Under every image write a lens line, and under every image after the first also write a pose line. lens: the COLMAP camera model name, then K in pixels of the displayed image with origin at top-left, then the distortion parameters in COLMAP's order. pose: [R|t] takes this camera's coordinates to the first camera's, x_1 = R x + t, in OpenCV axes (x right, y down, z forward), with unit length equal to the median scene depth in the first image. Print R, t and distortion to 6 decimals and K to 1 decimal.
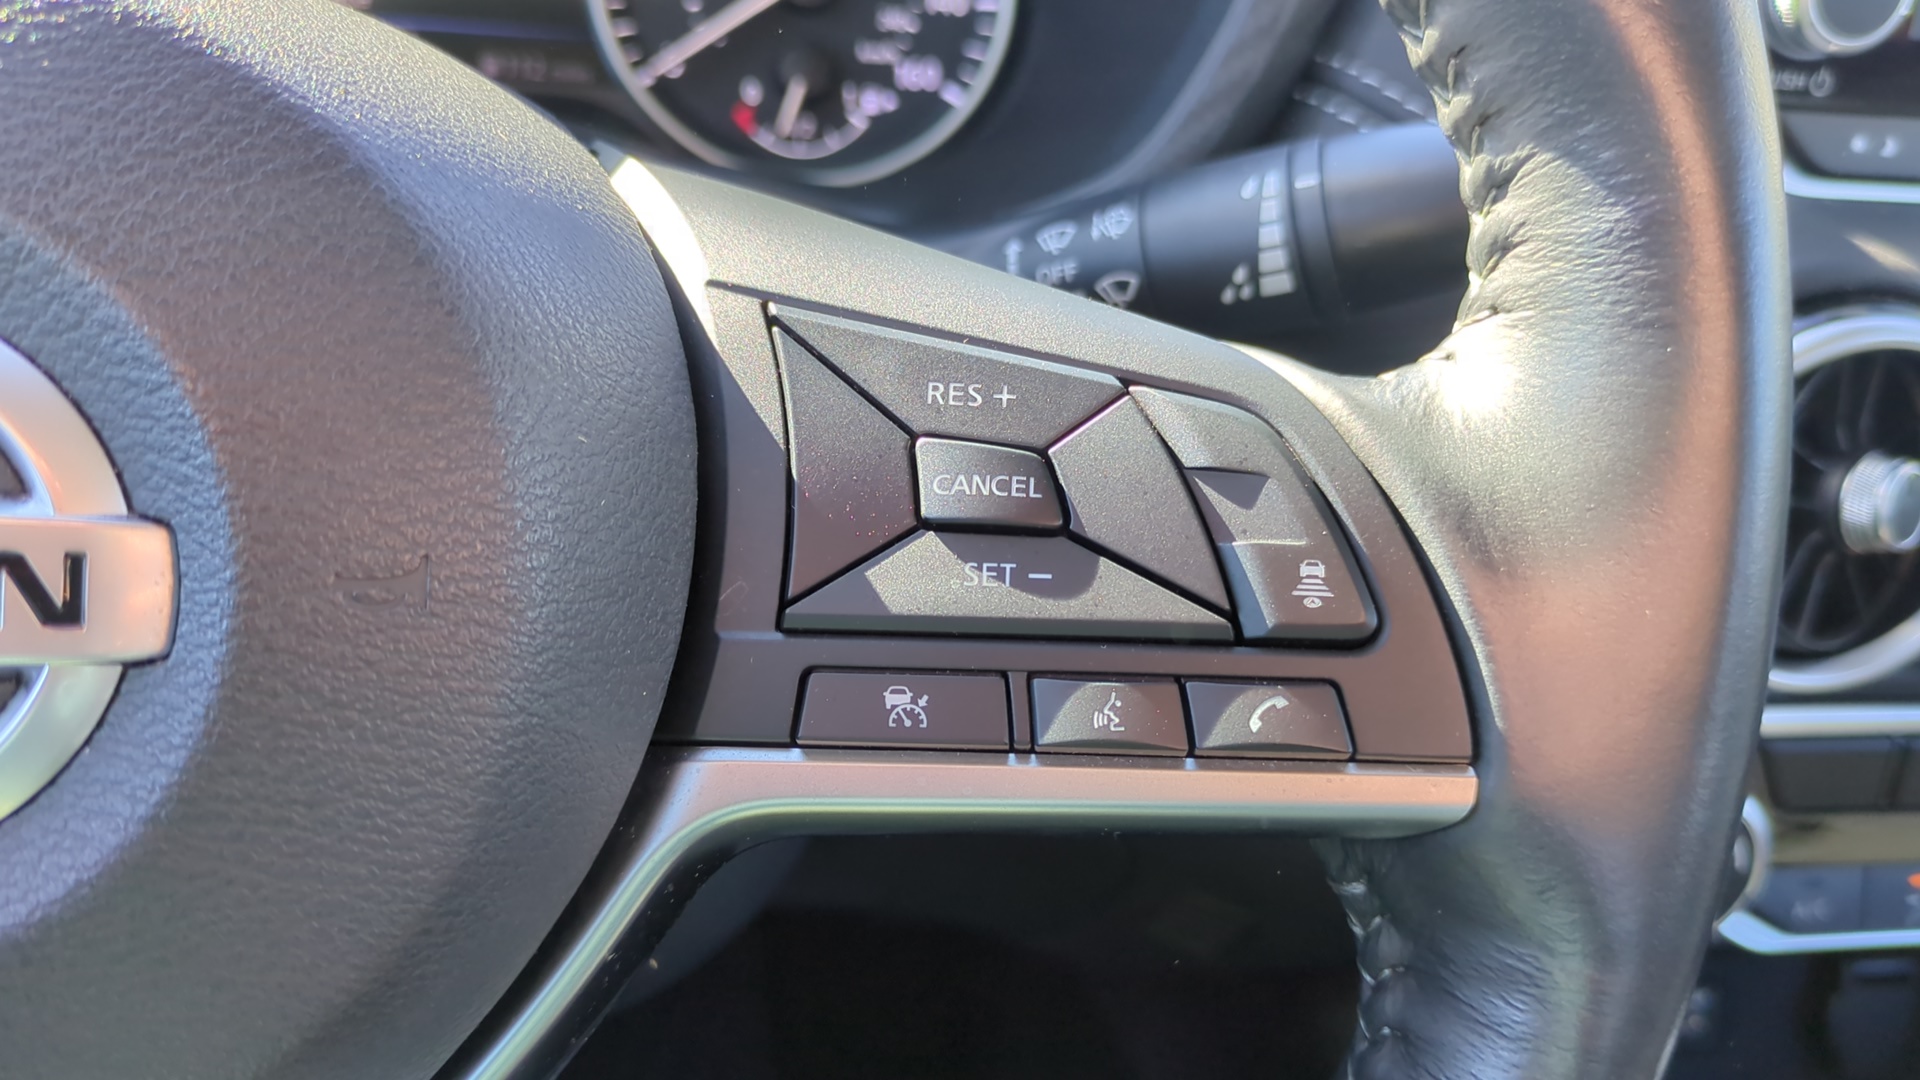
lens RADIAL K [[1611.1, 0, 955.2], [0, 1611.1, 531.9], [0, 0, 1]] dist [0.016640, -0.011233]
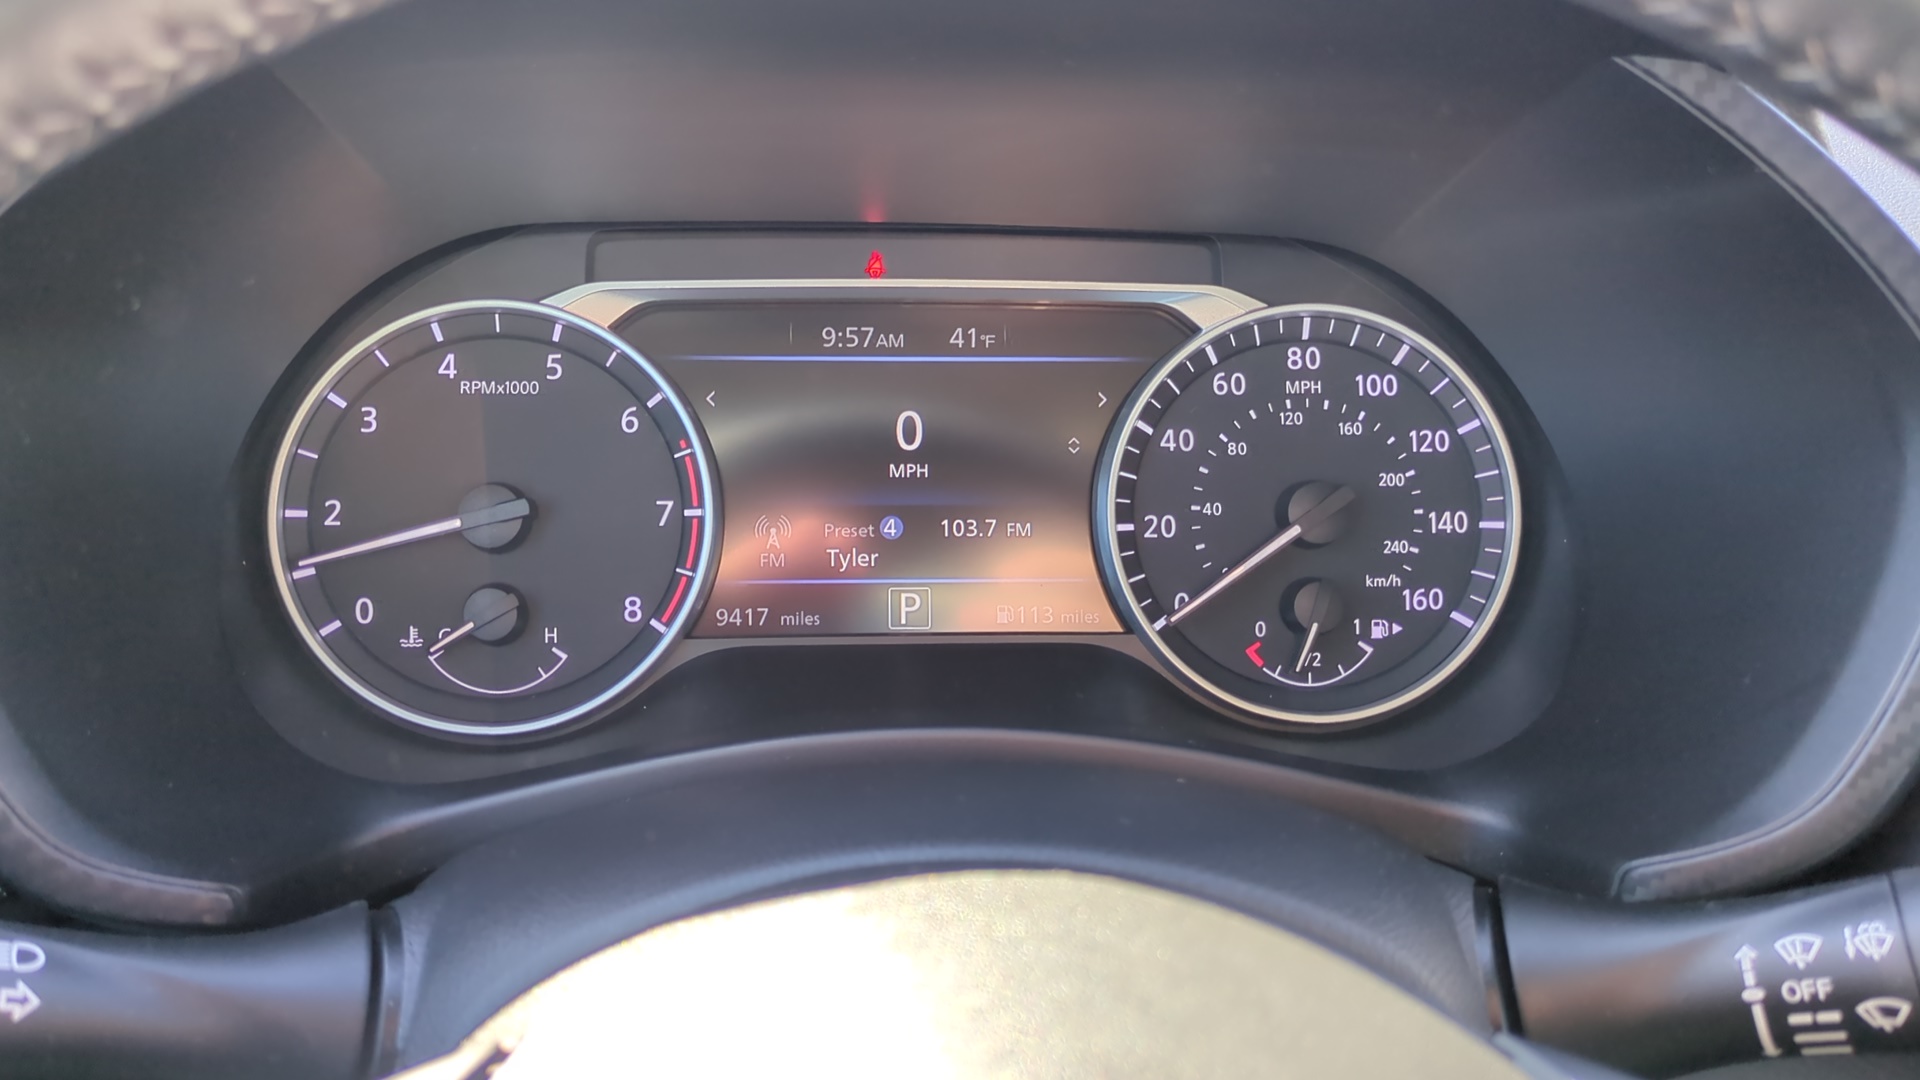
lens RADIAL K [[1611.1, 0, 958.3], [0, 1611.1, 547.1], [0, 0, 1]] dist [0.016640, -0.011233]
pose [[0.994062, -0.041551, -0.100571, -0.211954], [0.028707, 0.991623, -0.125939, -0.203398], [0.104962, 0.122304, 0.986927, -0.014468]]
